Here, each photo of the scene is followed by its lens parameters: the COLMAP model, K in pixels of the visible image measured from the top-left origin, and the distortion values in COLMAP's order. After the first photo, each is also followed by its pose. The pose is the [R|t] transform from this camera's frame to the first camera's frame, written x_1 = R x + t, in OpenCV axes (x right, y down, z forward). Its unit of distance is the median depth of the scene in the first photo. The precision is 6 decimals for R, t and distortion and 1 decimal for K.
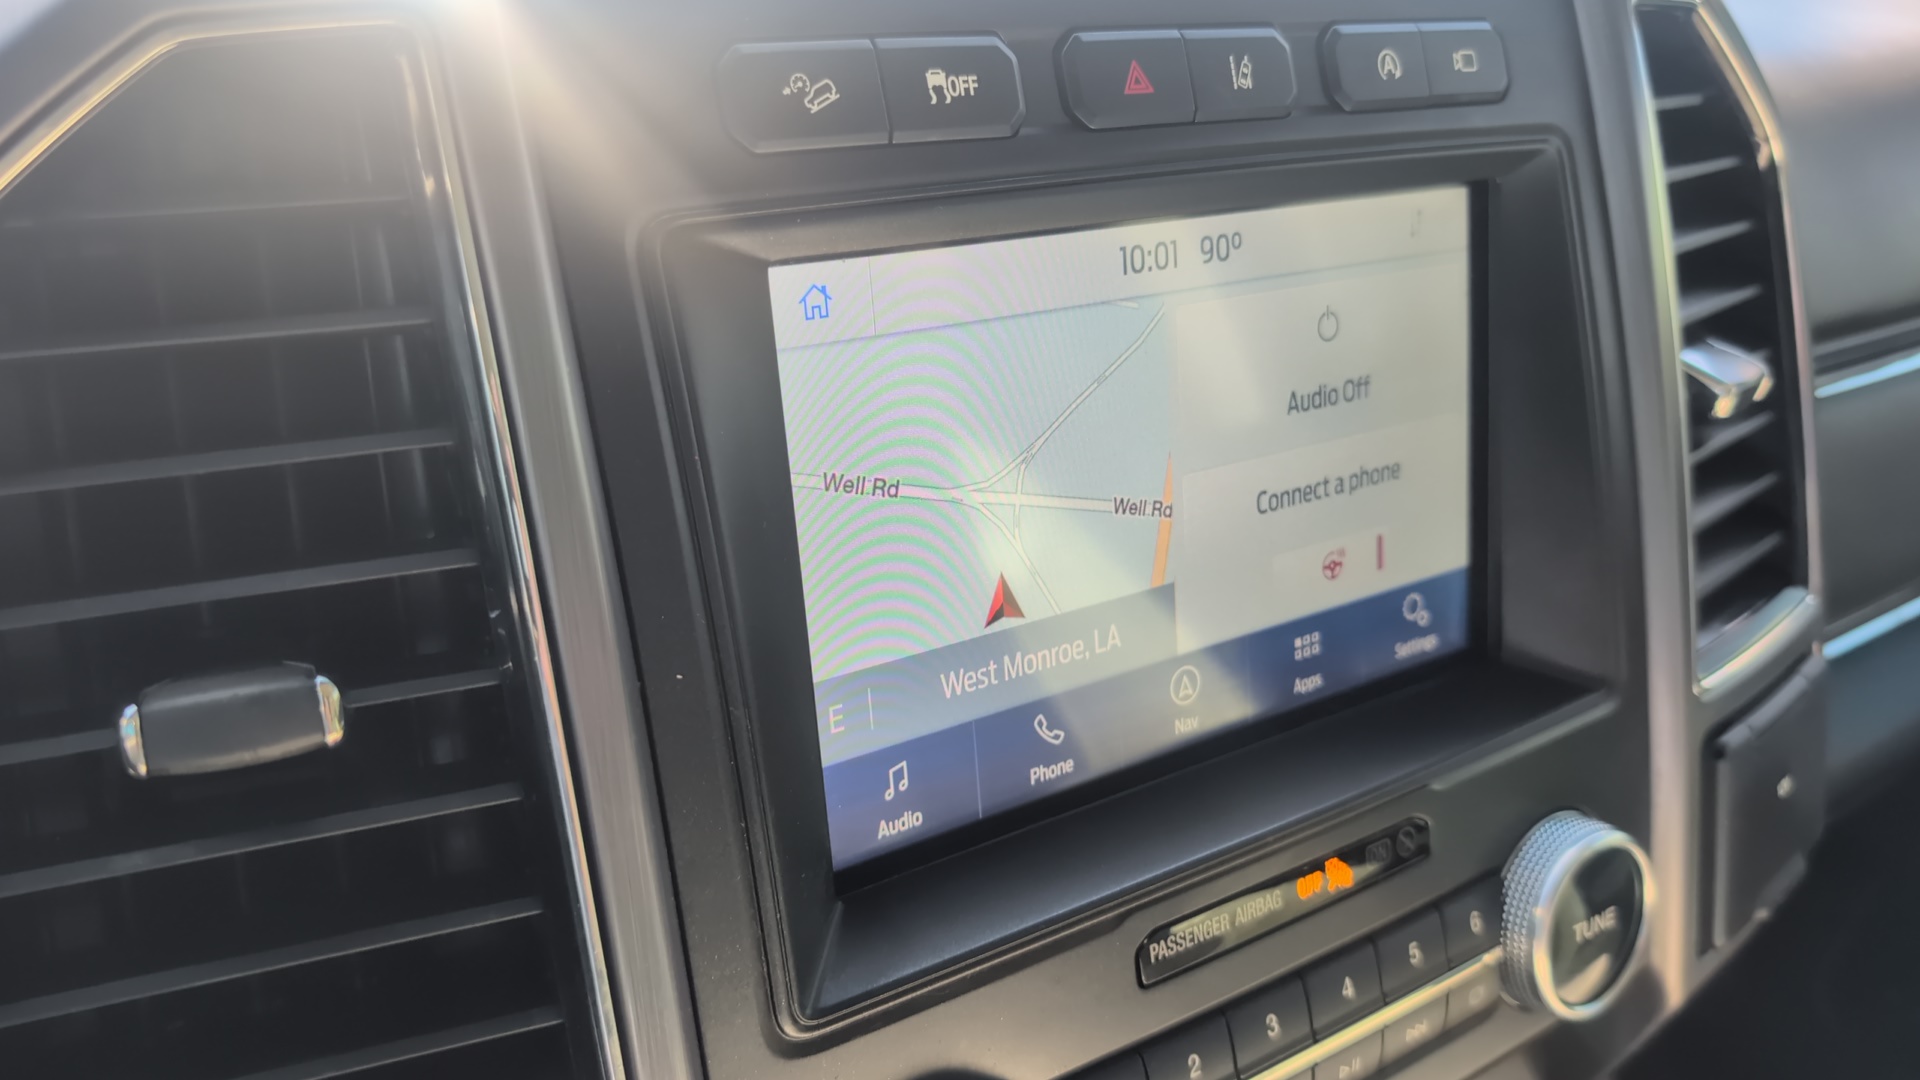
lens RADIAL K [[1611.5, 0, 962.9], [0, 1611.5, 537.8], [0, 0, 1]] dist [0.001841, 0.003390]
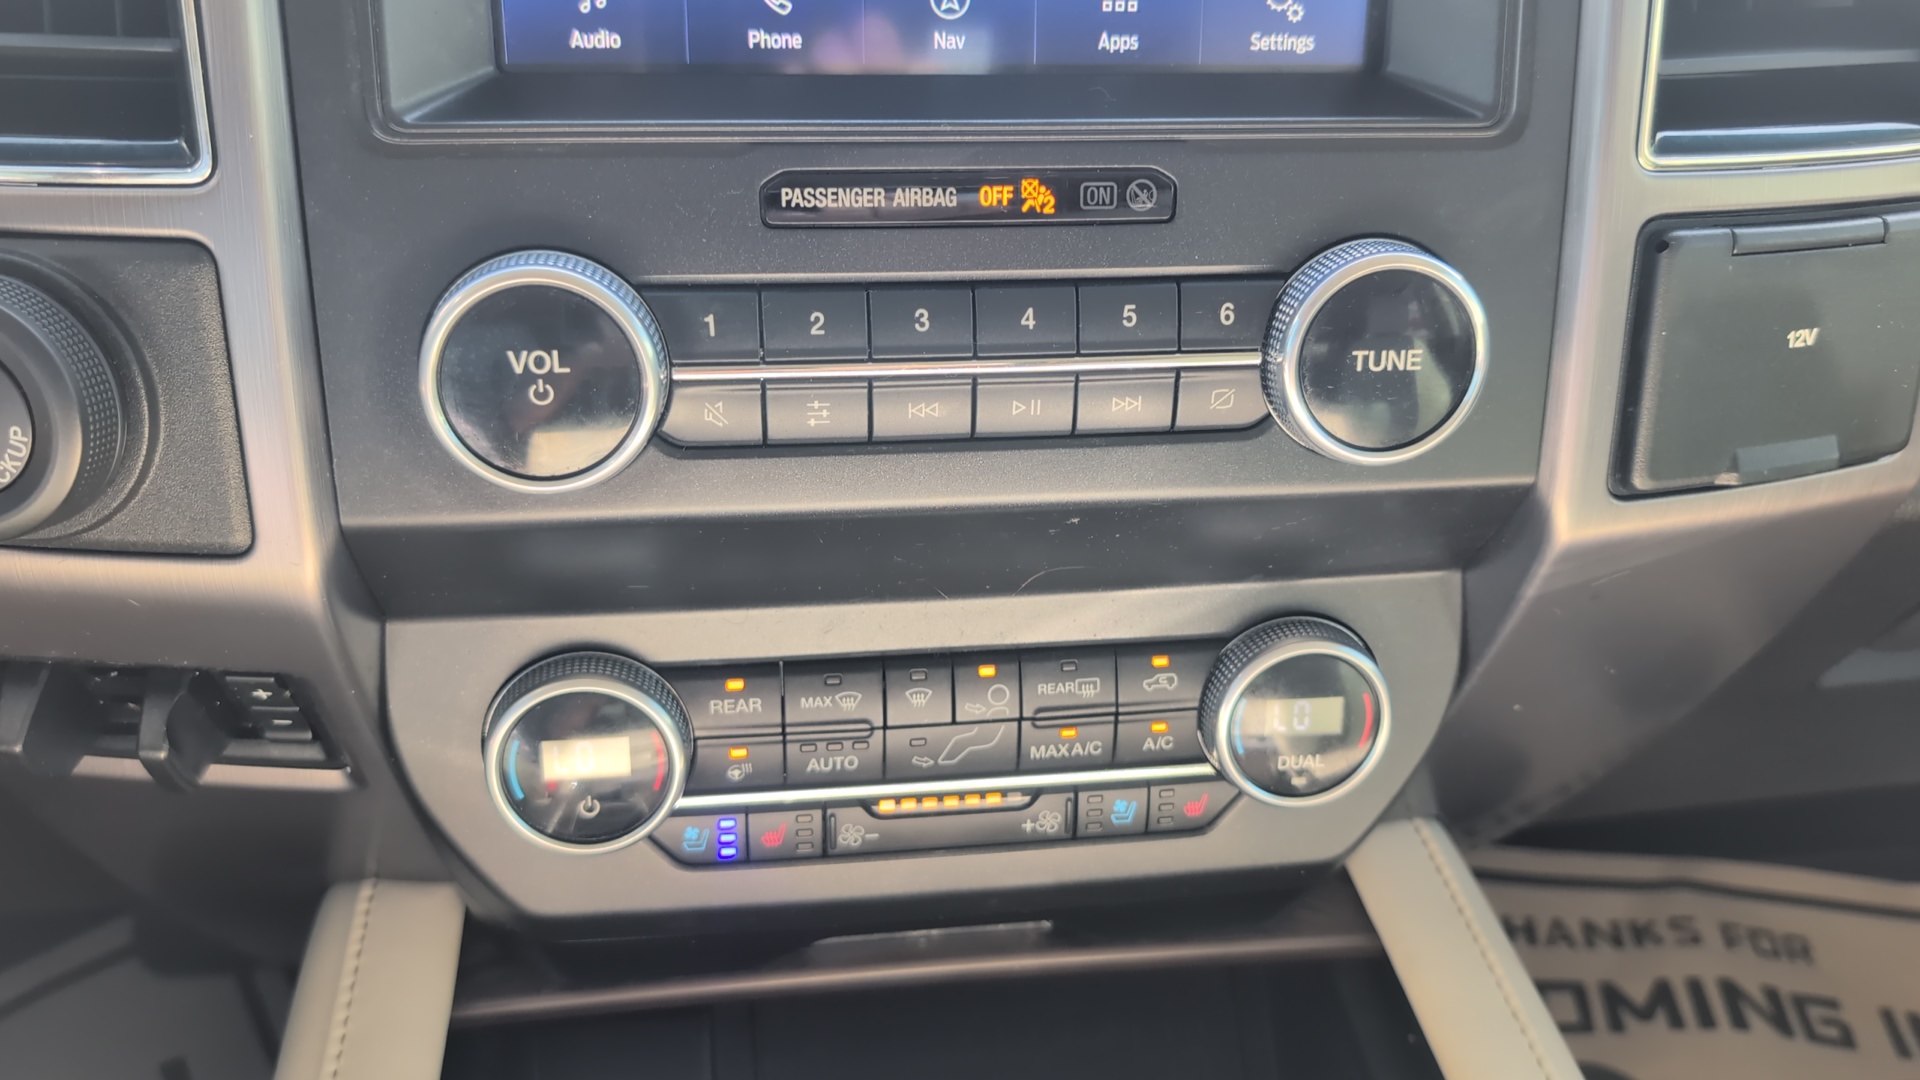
lens RADIAL K [[1586.4, 0, 960.0], [0, 1586.4, 540.0], [0, 0, 1]] dist [-0.005664, -0.010454]
pose [[0.888566, 0.220485, -0.402290, 0.609562], [-0.175523, 0.973601, 0.145918, 0.272842], [0.423843, -0.059046, 0.903809, 0.099638]]
